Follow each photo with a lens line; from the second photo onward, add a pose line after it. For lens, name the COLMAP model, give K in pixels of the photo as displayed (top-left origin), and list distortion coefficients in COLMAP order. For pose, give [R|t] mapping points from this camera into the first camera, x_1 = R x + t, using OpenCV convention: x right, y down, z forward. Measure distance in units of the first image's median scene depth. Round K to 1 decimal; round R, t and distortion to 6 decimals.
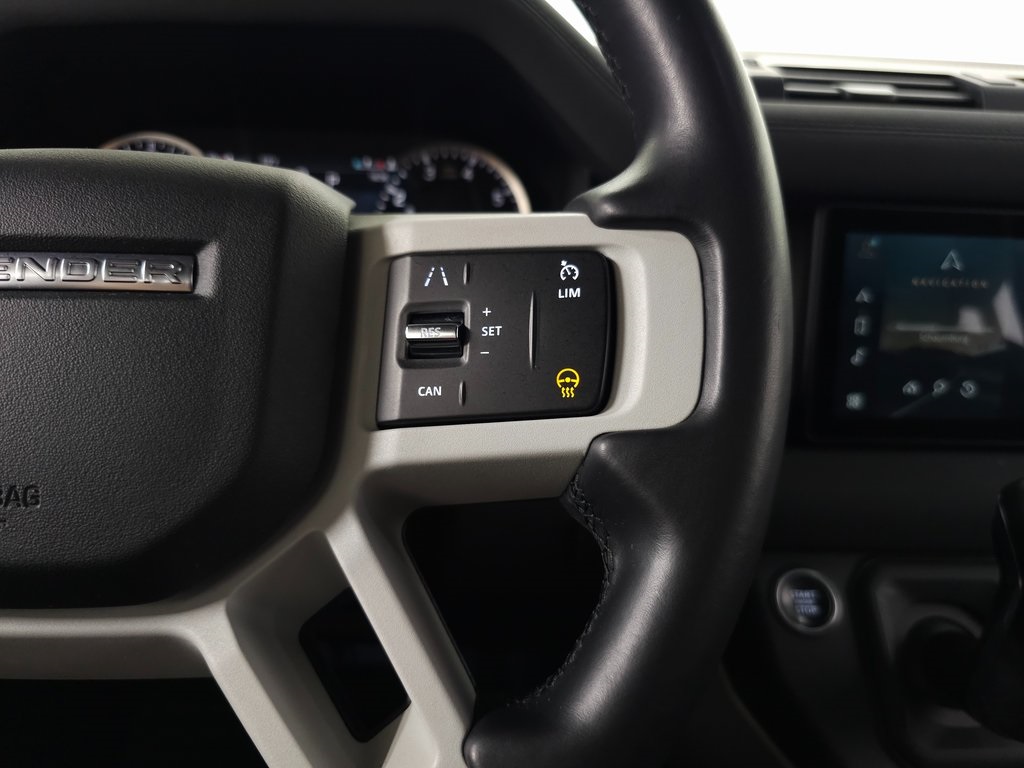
lens RADIAL K [[717.2, 0, 497.4], [0, 717.2, 391.6], [0, 0, 1]] dist [-0.006133, -0.015536]
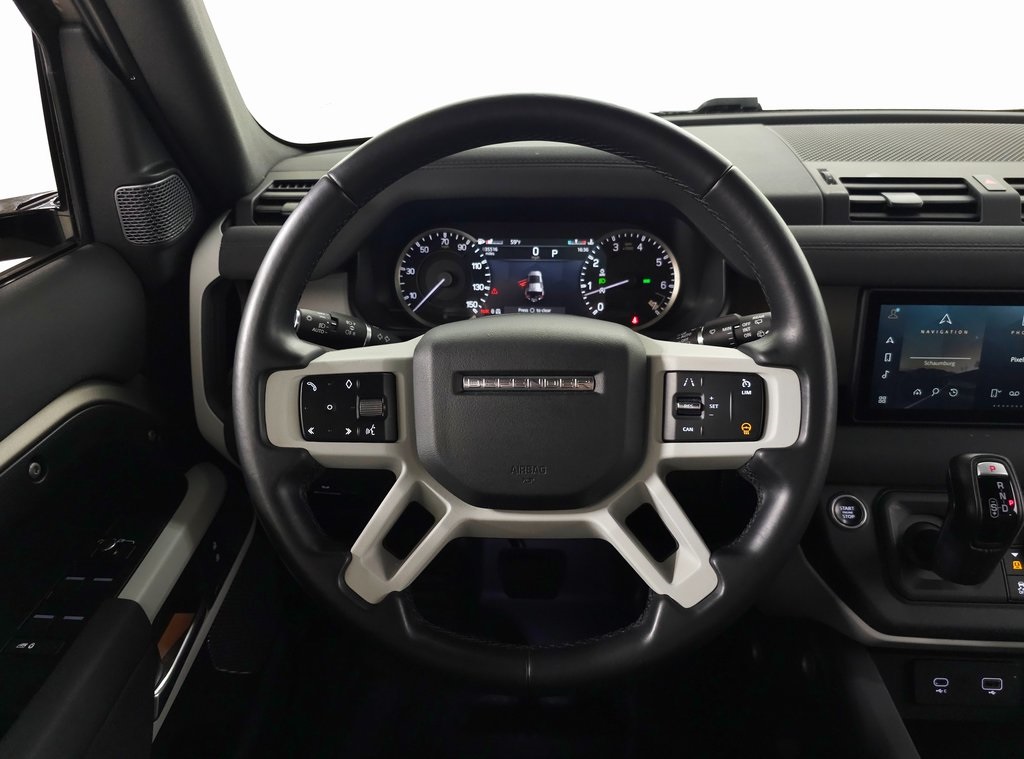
lens RADIAL K [[700.6, 0, 499.3], [0, 700.6, 375.7], [0, 0, 1]] dist [0.053976, -0.058319]
pose [[0.996265, -0.004416, -0.086237, -0.531401], [0.013169, 0.994780, 0.101191, -0.439124], [0.085340, -0.101948, 0.991122, -1.480080]]
